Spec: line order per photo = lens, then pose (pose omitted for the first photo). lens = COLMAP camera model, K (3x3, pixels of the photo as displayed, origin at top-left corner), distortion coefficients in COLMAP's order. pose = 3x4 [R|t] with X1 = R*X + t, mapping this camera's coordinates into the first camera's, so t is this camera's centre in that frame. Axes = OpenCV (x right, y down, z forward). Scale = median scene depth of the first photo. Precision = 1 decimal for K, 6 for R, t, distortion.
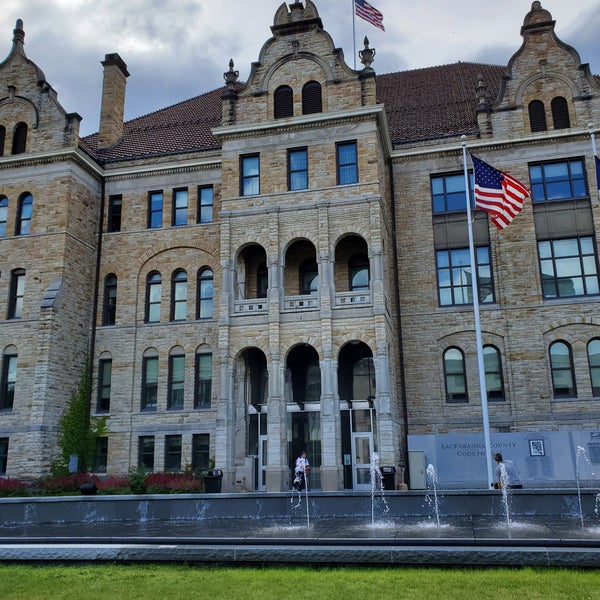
lens RADIAL K [[621.9, 0, 317.8], [0, 621.9, 301.0], [0, 0, 1]] dist [0.039994, -0.015651]
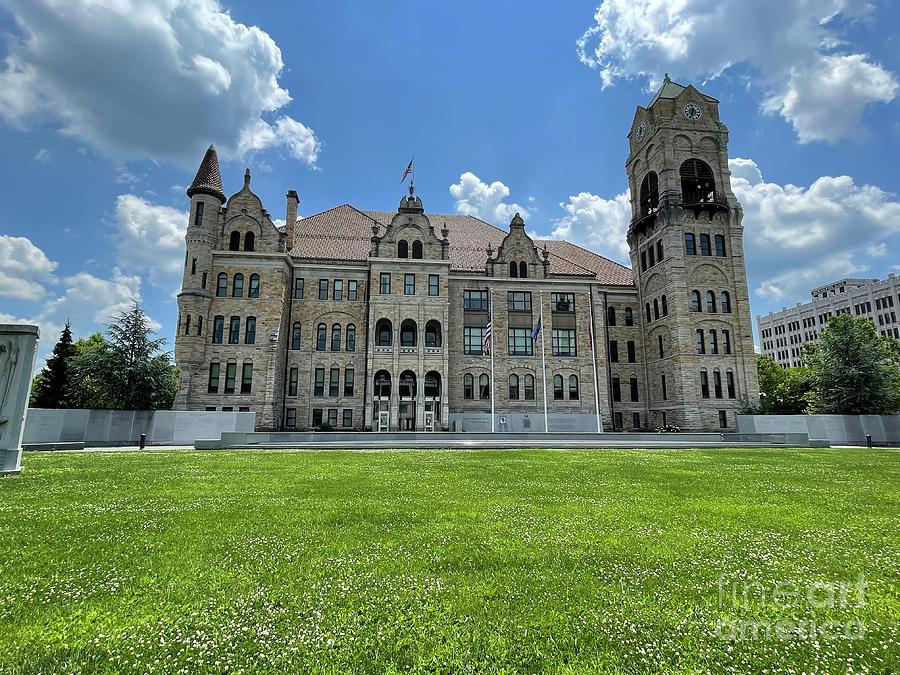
lens RADIAL K [[460.3, 0, 450.0], [0, 460.3, 337.5], [0, 0, 1]] dist [0.029638, -0.000012]
pose [[0.945618, 0.086311, 0.313618, -0.346906], [-0.104440, 0.993668, 0.041437, -0.107568], [-0.308055, -0.071938, 0.948645, -0.473801]]
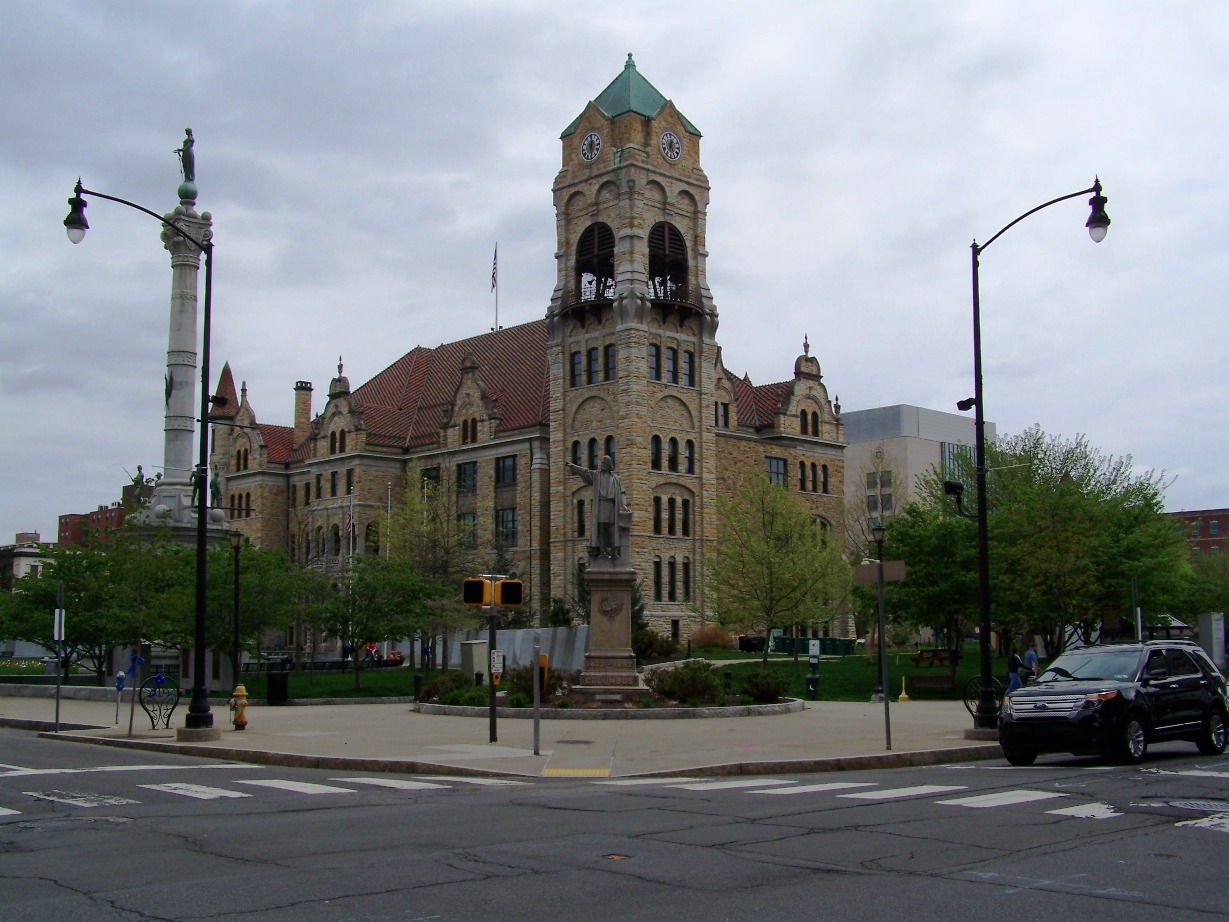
lens RADIAL K [[1434.5, 0, 614.5], [0, 1434.5, 461.0], [0, 0, 1]] dist [-0.011370, 0.000058]
pose [[0.829203, -0.050972, -0.556619, 2.776453], [0.124778, 0.987583, 0.095446, -0.540669], [0.544842, -0.148598, 0.825267, -1.854894]]
